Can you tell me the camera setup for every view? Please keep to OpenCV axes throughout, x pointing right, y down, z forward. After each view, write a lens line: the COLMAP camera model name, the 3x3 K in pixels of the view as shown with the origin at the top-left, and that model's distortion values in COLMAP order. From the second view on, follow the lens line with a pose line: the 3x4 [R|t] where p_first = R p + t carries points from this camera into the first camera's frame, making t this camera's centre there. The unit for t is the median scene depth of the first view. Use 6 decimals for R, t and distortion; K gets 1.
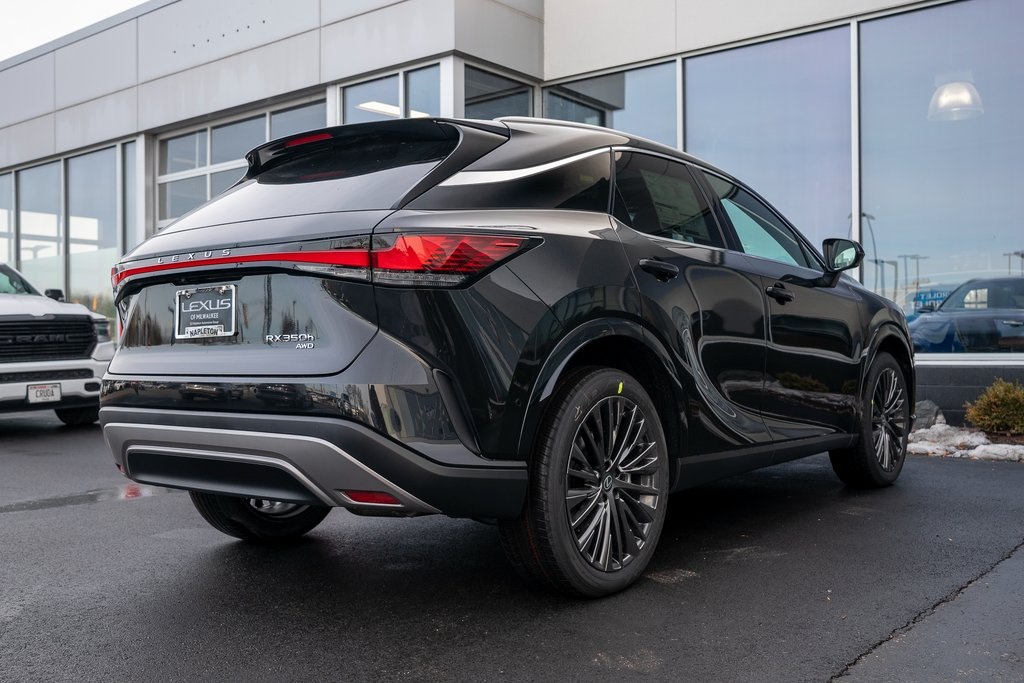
lens RADIAL K [[1022.4, 0, 512.0], [0, 1022.4, 341.5], [0, 0, 1]] dist [-0.001291, 0.021240]
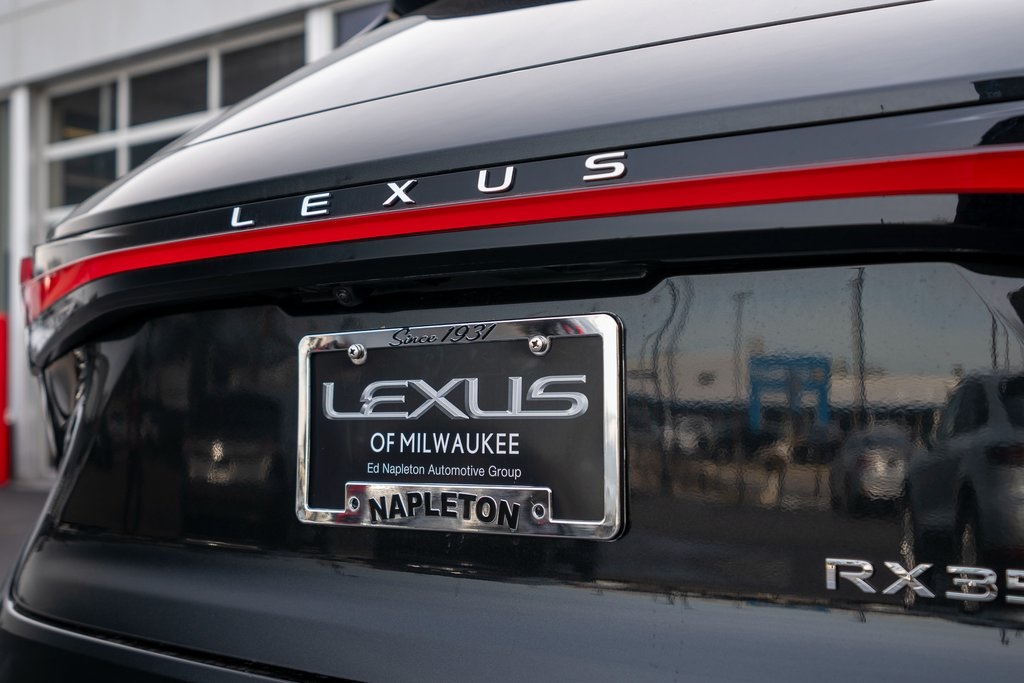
lens RADIAL K [[1217.1, 0, 512.0], [0, 1217.1, 341.5], [0, 0, 1]] dist [-0.029944, -0.014434]
pose [[0.998697, 0.003974, 0.050884, -0.298600], [-0.002593, 0.999627, -0.027192, -0.040829], [-0.050973, 0.027024, 0.998334, 0.709570]]
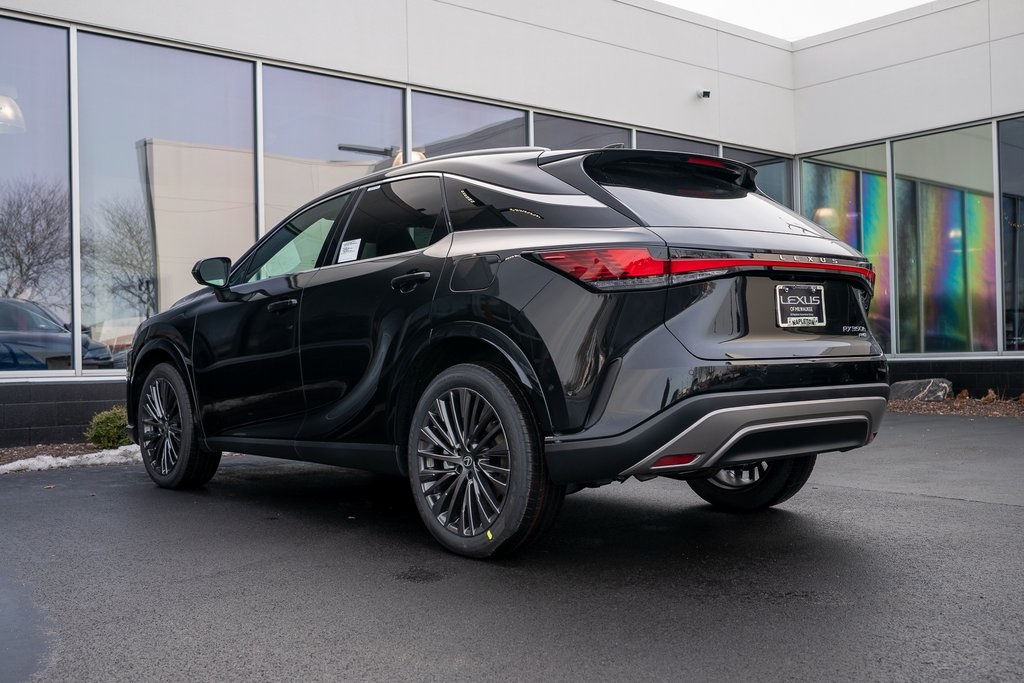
lens RADIAL K [[1082.9, 0, 512.0], [0, 1082.9, 341.5], [0, 0, 1]] dist [0.021656, -0.003694]
pose [[0.171324, 0.024225, 0.984917, -1.609427], [0.008885, 0.999619, -0.026132, 0.043546], [-0.985175, 0.013228, 0.171044, 1.116021]]
